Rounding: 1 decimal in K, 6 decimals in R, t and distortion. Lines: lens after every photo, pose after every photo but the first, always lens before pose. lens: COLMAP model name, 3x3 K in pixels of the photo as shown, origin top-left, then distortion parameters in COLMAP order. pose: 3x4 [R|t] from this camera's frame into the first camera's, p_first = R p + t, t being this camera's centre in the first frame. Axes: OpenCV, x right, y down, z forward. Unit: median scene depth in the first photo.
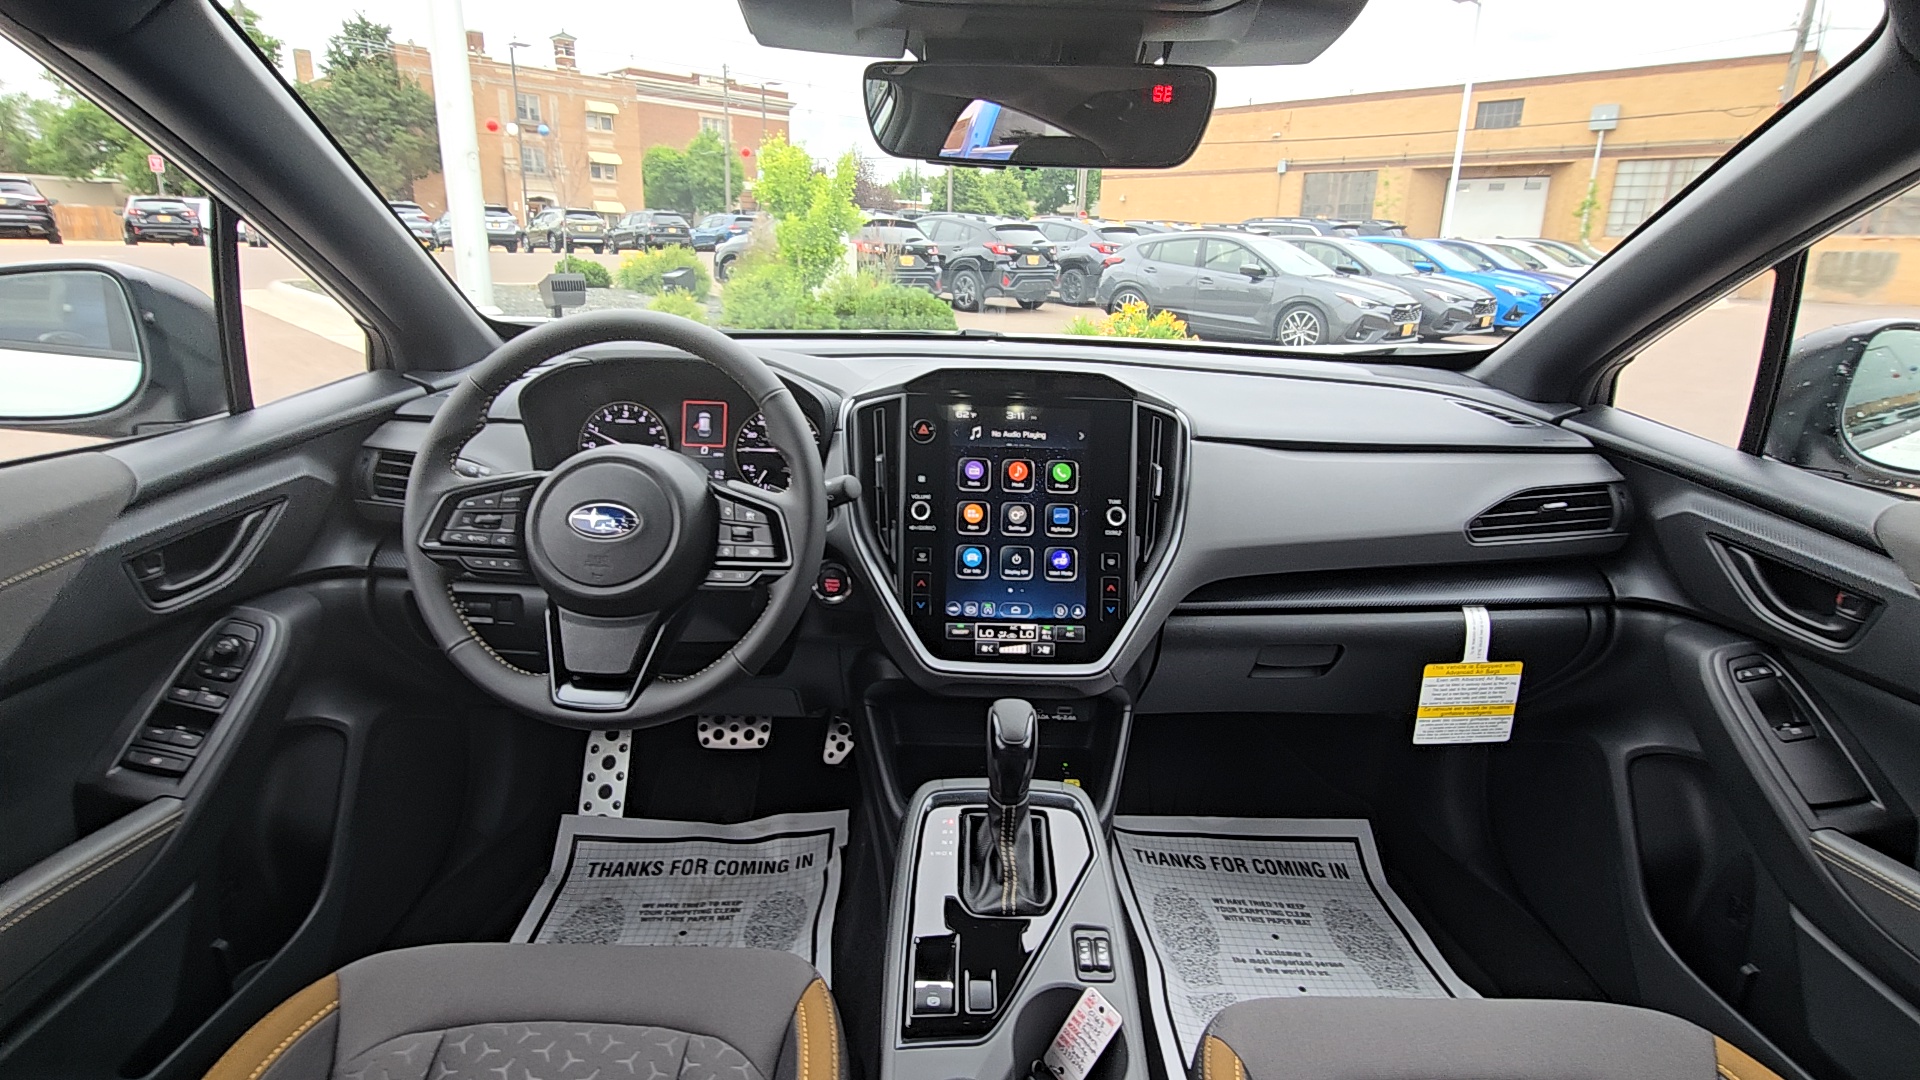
lens RADIAL K [[947.9, 0, 962.0], [0, 947.9, 549.8], [0, 0, 1]] dist [0.001586, -0.001879]
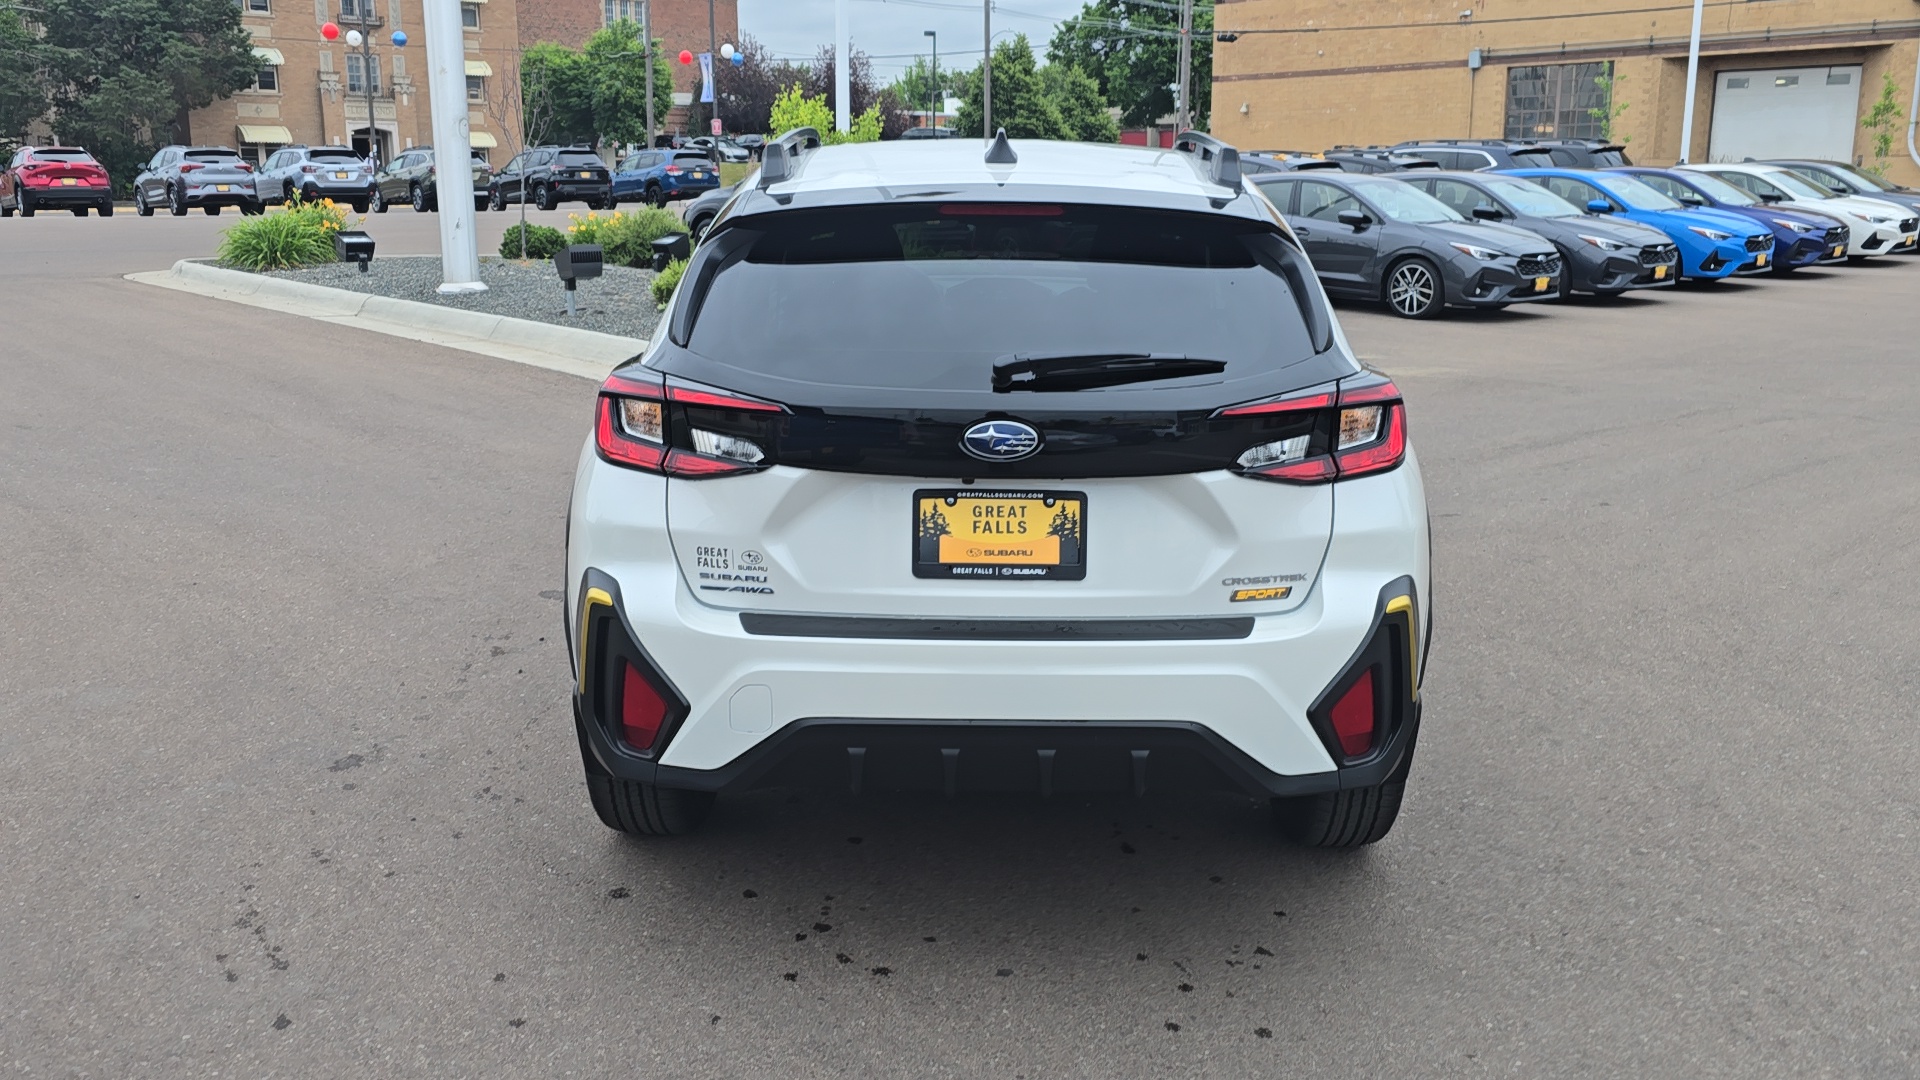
lens RADIAL K [[1589.5, 0, 980.8], [0, 1589.5, 547.2], [0, 0, 1]] dist [-0.000622, 0.010368]
pose [[0.999520, -0.020764, -0.022975, 0.093751], [0.018821, 0.996472, -0.081785, 1.041648], [0.024592, 0.081314, 0.996385, -3.871591]]
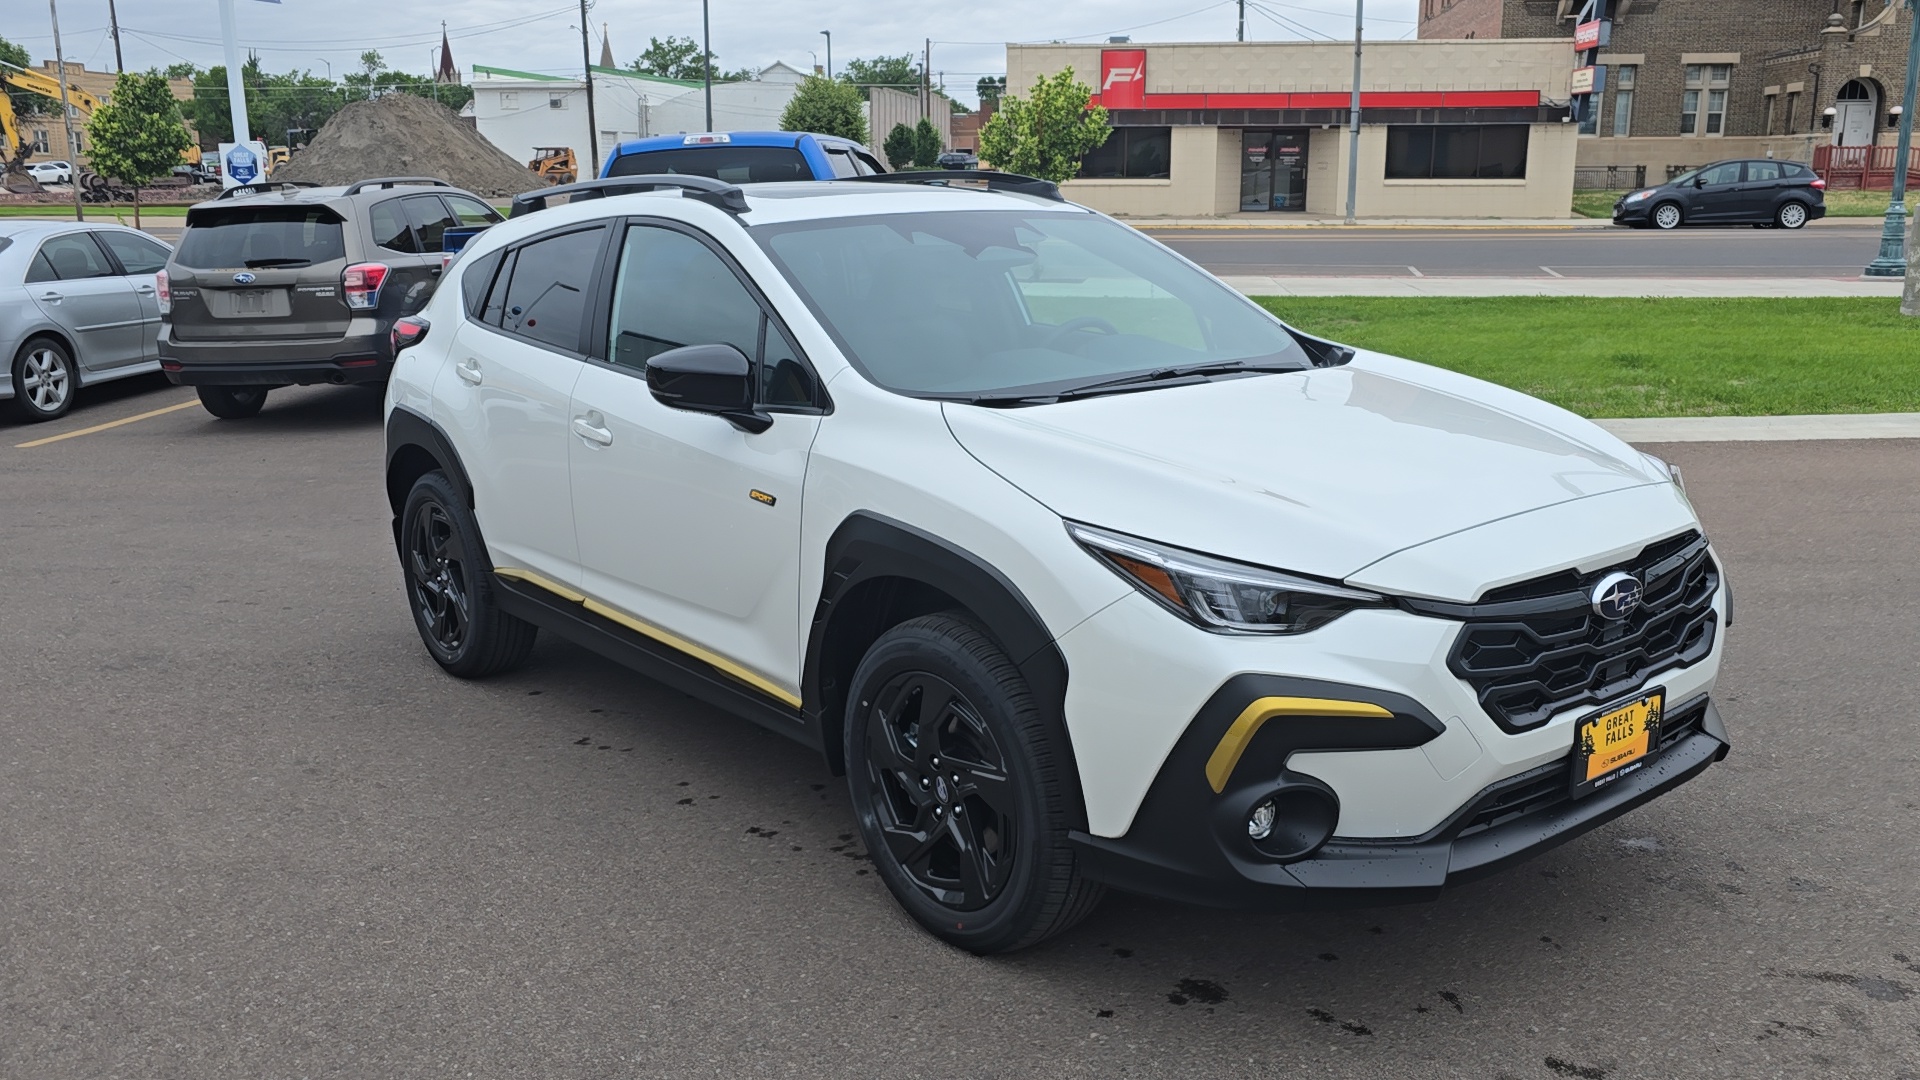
lens RADIAL K [[1589.5, 0, 981.7], [0, 1589.5, 546.2], [0, 0, 1]] dist [-0.000622, 0.010368]
pose [[-0.779322, 0.119756, -0.615074, 2.433681], [-0.206361, 0.877766, 0.432369, -1.327404], [0.591670, 0.463882, -0.659349, 3.393289]]
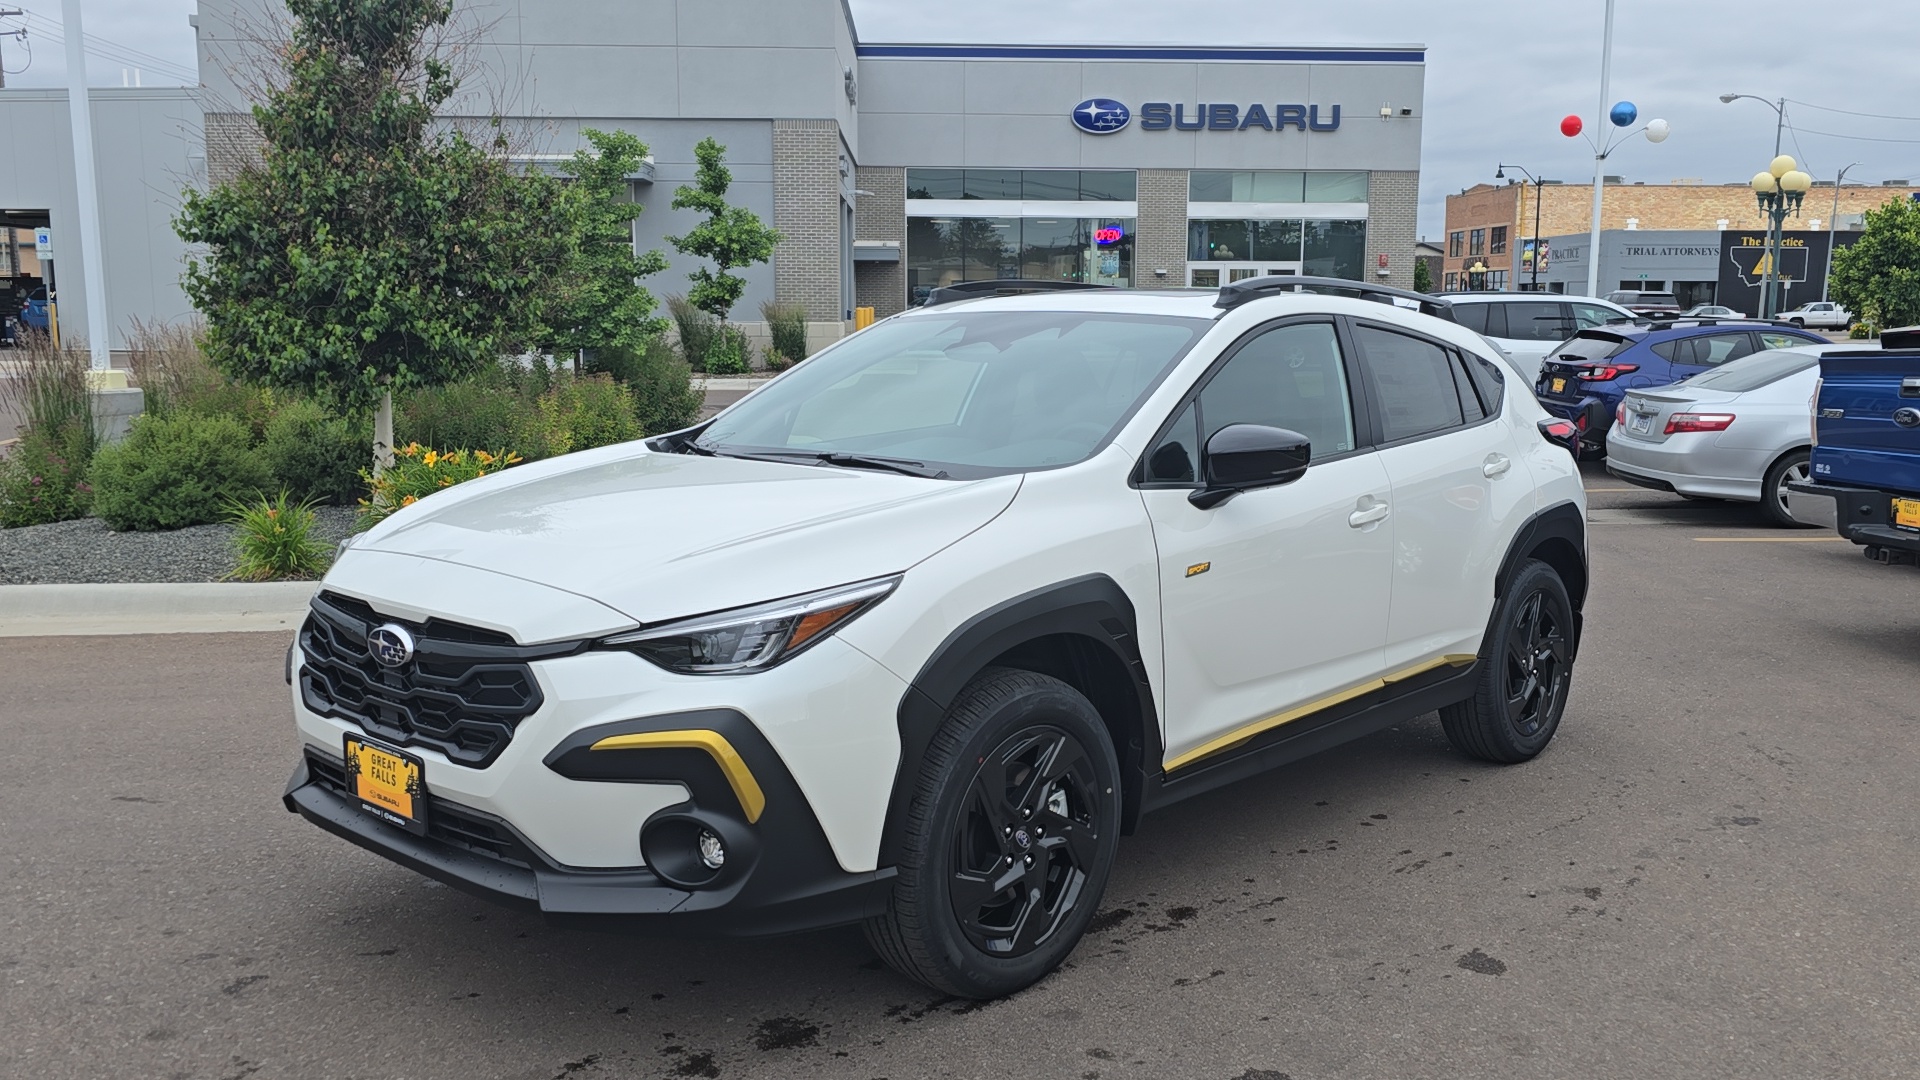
lens RADIAL K [[1589.5, 0, 981.7], [0, 1589.5, 552.9], [0, 0, 1]] dist [-0.000622, 0.010368]
pose [[-0.741028, -0.134761, 0.657812, -2.584069], [0.177253, 0.905647, 0.385209, -1.387276], [-0.647656, 0.402050, -0.647223, 3.402881]]
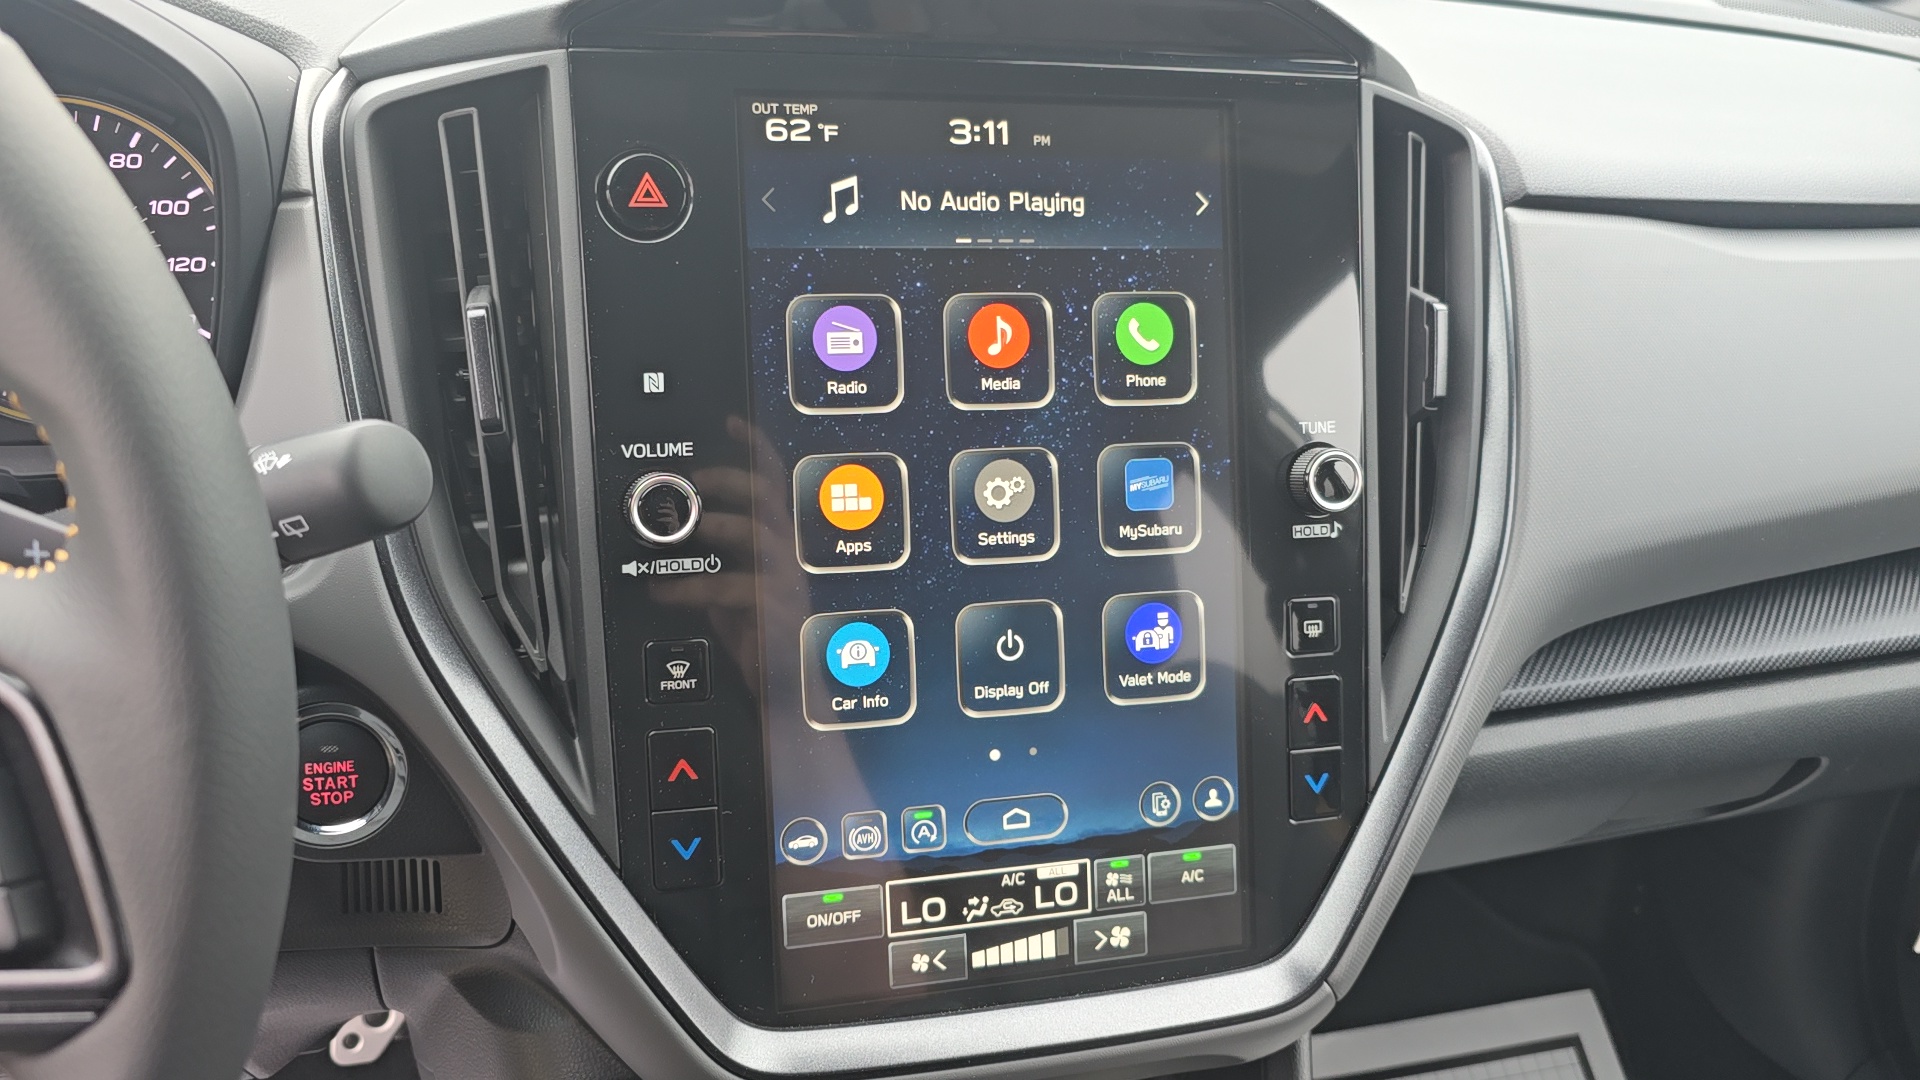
lens RADIAL K [[1589.5, 0, 1001.8], [0, 1589.5, 565.0], [0, 0, 1]] dist [-0.000622, 0.010368]
pose [[0.964494, -0.076379, 0.252821, -0.057494], [0.034796, 0.985673, 0.165037, -0.083300], [-0.261804, -0.150380, 0.953333, 0.479617]]
